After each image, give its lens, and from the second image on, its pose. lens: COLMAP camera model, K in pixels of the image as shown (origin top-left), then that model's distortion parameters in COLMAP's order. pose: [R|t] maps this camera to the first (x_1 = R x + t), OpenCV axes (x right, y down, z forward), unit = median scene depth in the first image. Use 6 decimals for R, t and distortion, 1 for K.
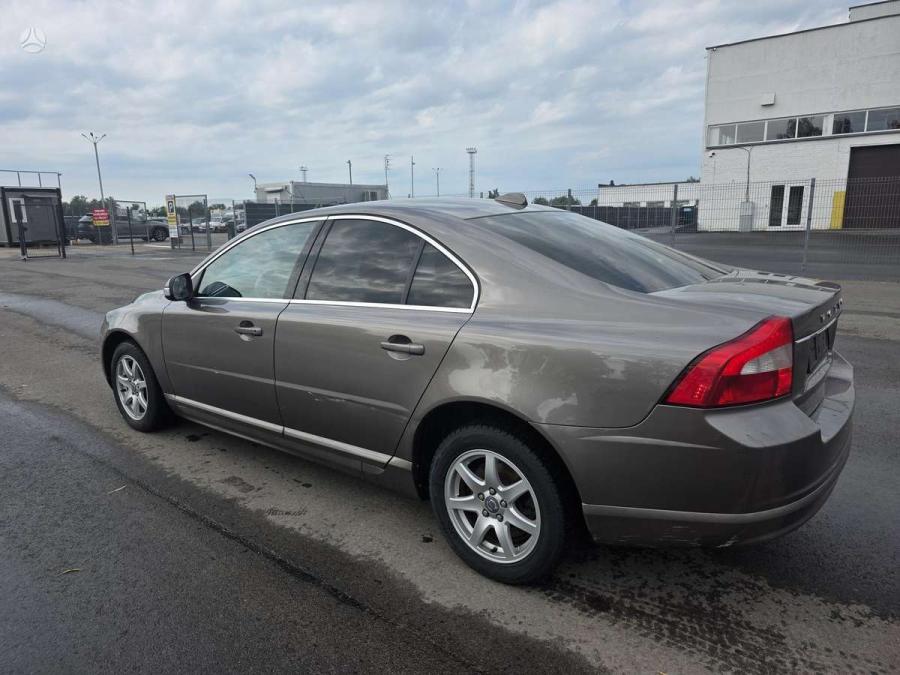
lens RADIAL K [[605.3, 0, 441.0], [0, 605.3, 339.7], [0, 0, 1]] dist [0.054069, -0.045101]
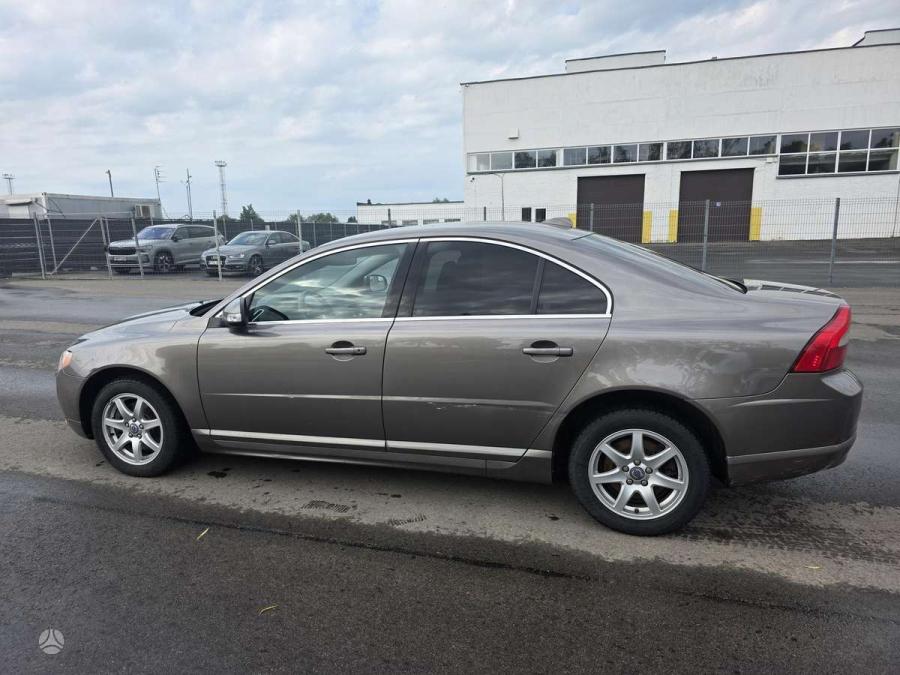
lens RADIAL K [[605.3, 0, 439.3], [0, 605.3, 343.2], [0, 0, 1]] dist [0.054069, -0.045101]
pose [[0.926232, -0.069052, 0.370576, -0.558813], [0.076844, 0.997023, -0.006283, -0.009500], [-0.369039, 0.034296, 0.928781, -0.000315]]
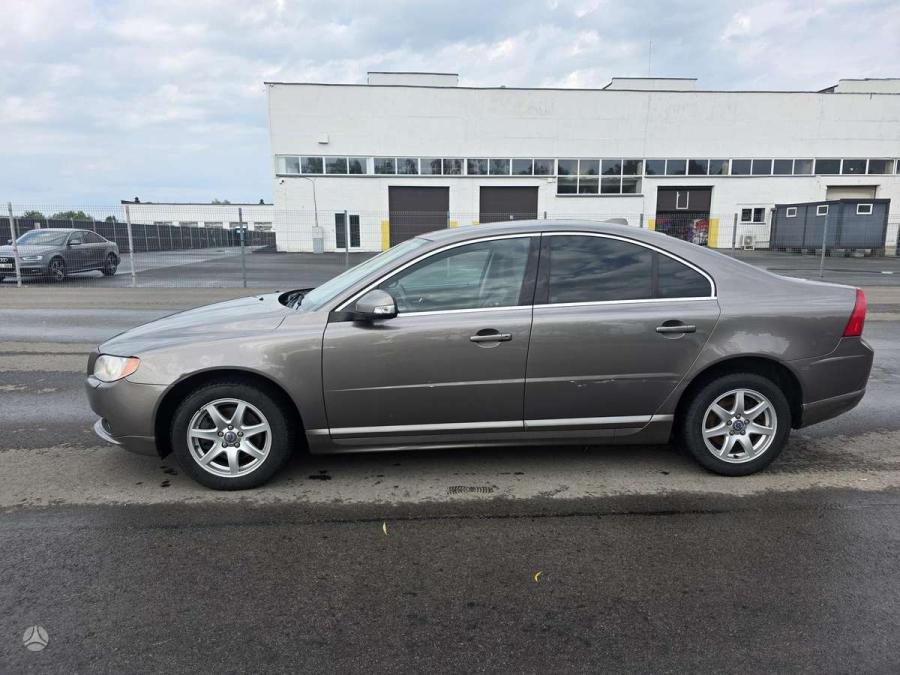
lens RADIAL K [[605.3, 0, 454.6], [0, 605.3, 344.1], [0, 0, 1]] dist [0.054069, -0.045101]
pose [[0.729213, -0.102686, 0.676538, -1.111644], [0.120760, 0.992470, 0.020476, -0.034638], [-0.673547, 0.066768, 0.736123, 0.266806]]
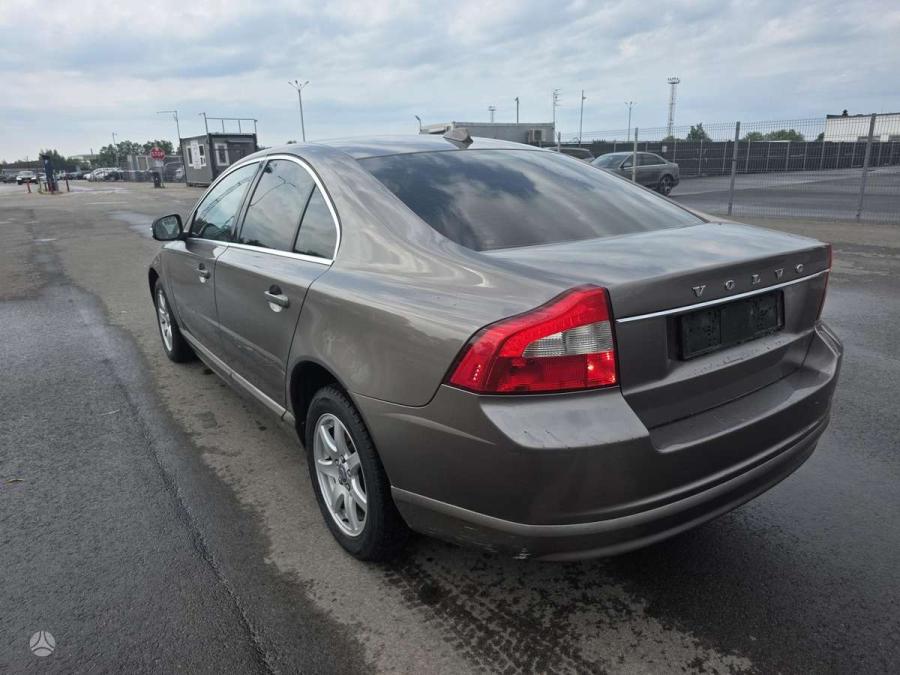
lens RADIAL K [[605.3, 0, 450.6], [0, 605.3, 341.9], [0, 0, 1]] dist [0.054069, -0.045101]
pose [[0.960467, 0.073174, -0.268604, 0.370904], [-0.047586, 0.993791, 0.100573, -0.022946], [0.274296, -0.083815, 0.957986, 0.132257]]
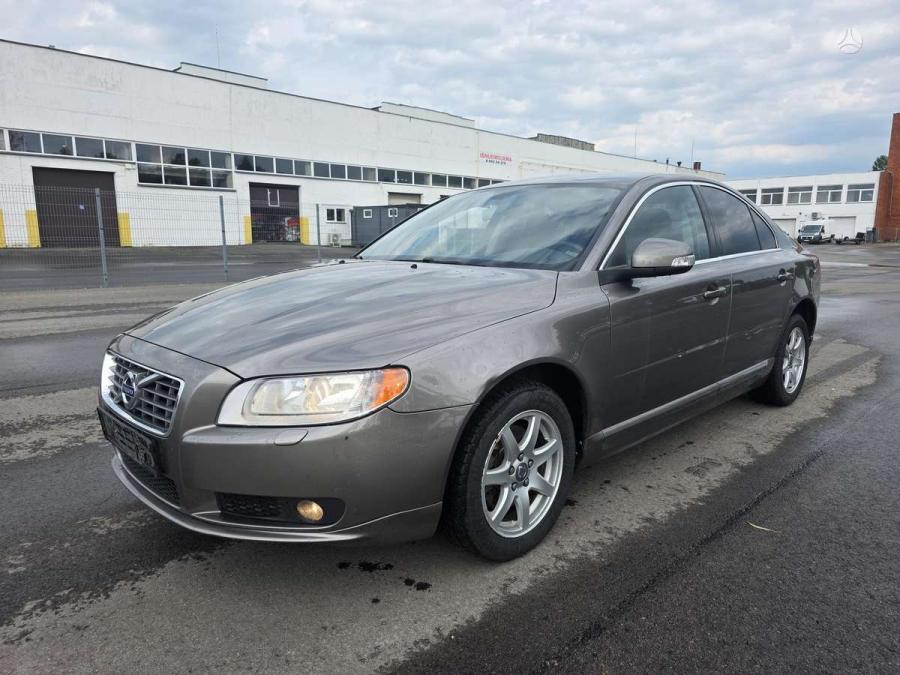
lens RADIAL K [[605.3, 0, 448.3], [0, 605.3, 336.7], [0, 0, 1]] dist [0.054069, -0.045101]
pose [[0.119619, -0.142132, 0.982593, -1.353663], [0.188064, 0.975025, 0.118143, -0.144152], [-0.974845, 0.170658, 0.143361, 1.312300]]
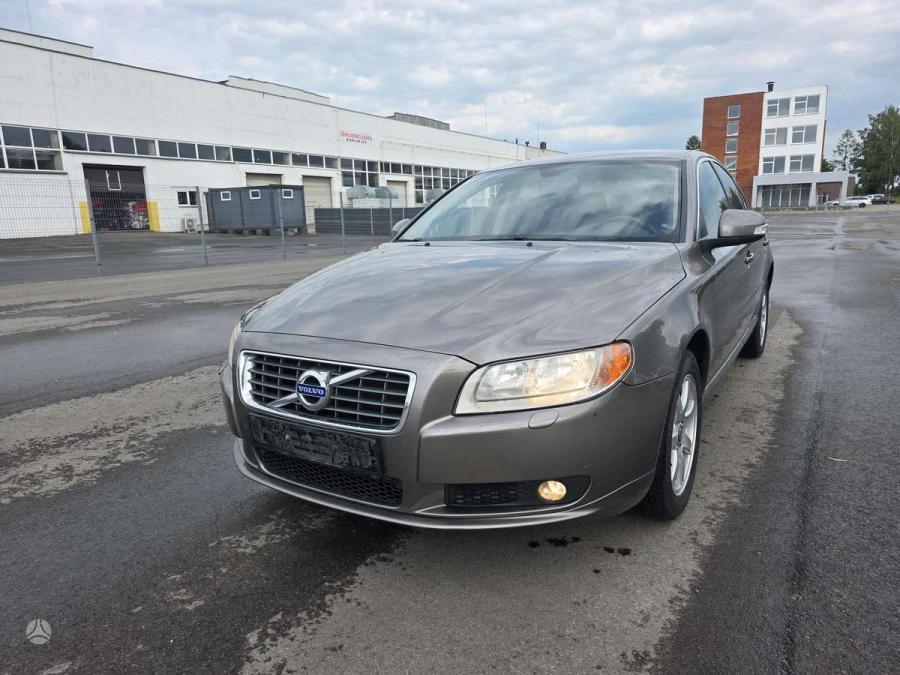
lens RADIAL K [[605.3, 0, 454.0], [0, 605.3, 337.5], [0, 0, 1]] dist [0.054069, -0.045101]
pose [[-0.121265, -0.173923, 0.977264, -1.351026], [0.221455, 0.954975, 0.197436, -0.212901], [-0.967601, 0.240362, -0.077289, 1.651280]]
